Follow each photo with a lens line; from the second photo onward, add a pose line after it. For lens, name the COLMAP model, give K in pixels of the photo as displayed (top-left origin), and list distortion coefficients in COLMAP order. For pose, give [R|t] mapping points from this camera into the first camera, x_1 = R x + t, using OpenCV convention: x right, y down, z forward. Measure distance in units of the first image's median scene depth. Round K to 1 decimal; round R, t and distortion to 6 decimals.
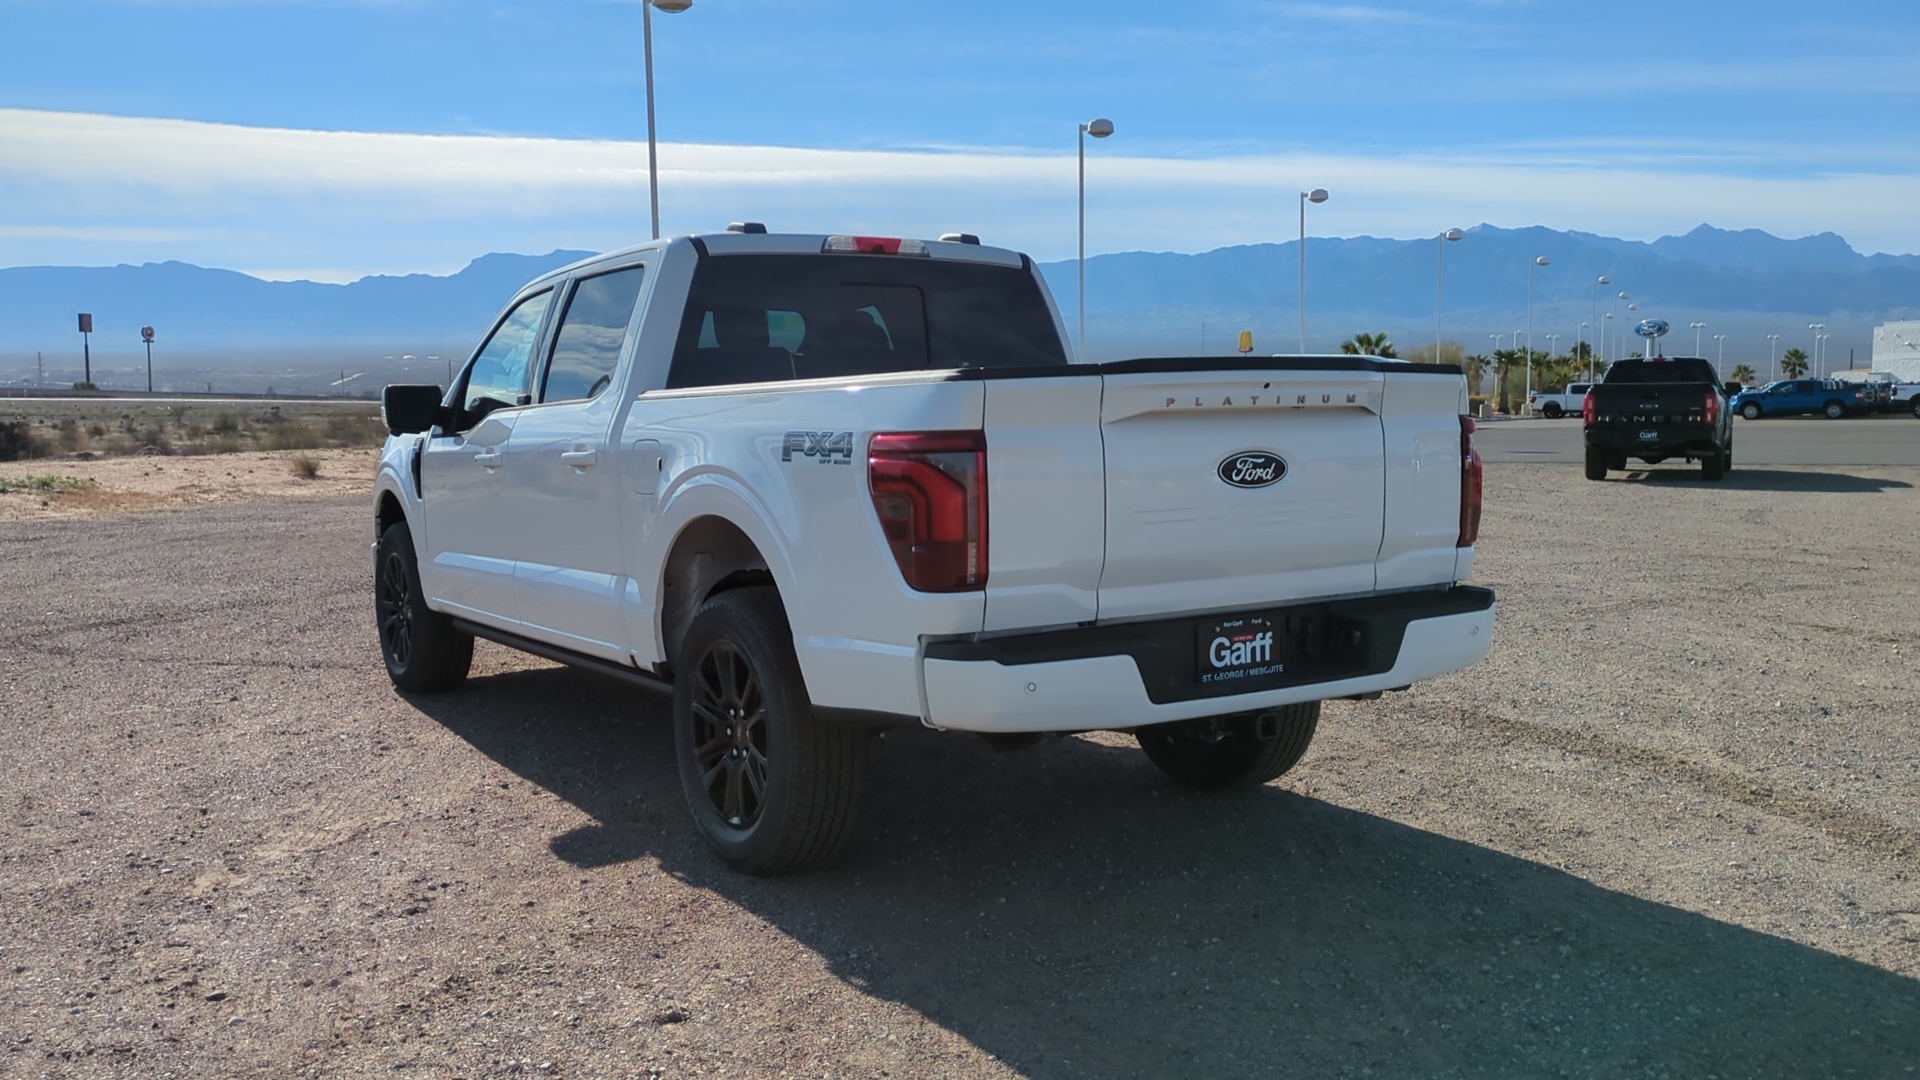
lens RADIAL K [[1799.4, 0, 1018.2], [0, 1799.4, 539.6], [0, 0, 1]] dist [0.051454, 0.000000]
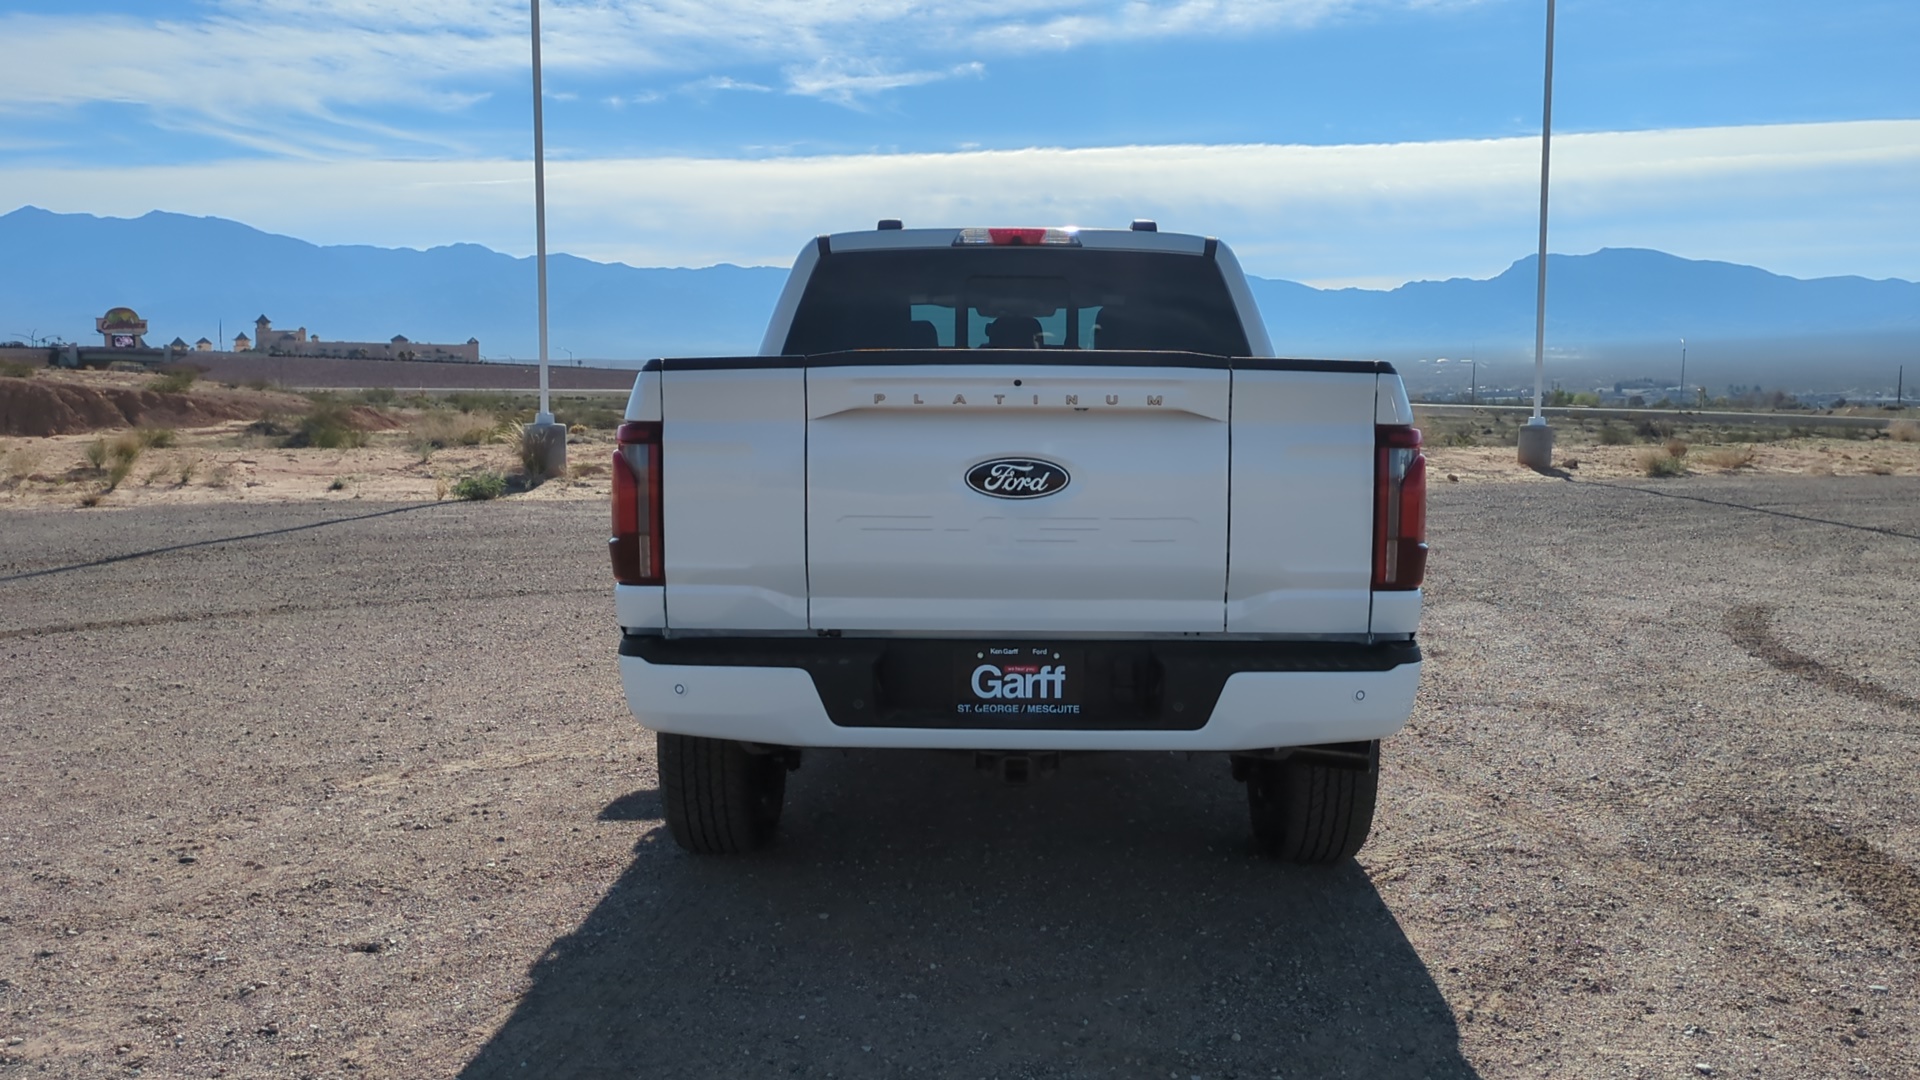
lens RADIAL K [[1799.4, 0, 964.7], [0, 1799.4, 543.1], [0, 0, 1]] dist [0.051454, 0.000000]
pose [[0.796448, 0.064123, -0.601298, 0.627928], [-0.064244, 0.997707, 0.021303, -0.023901], [0.601285, 0.021663, 0.798741, 0.277713]]
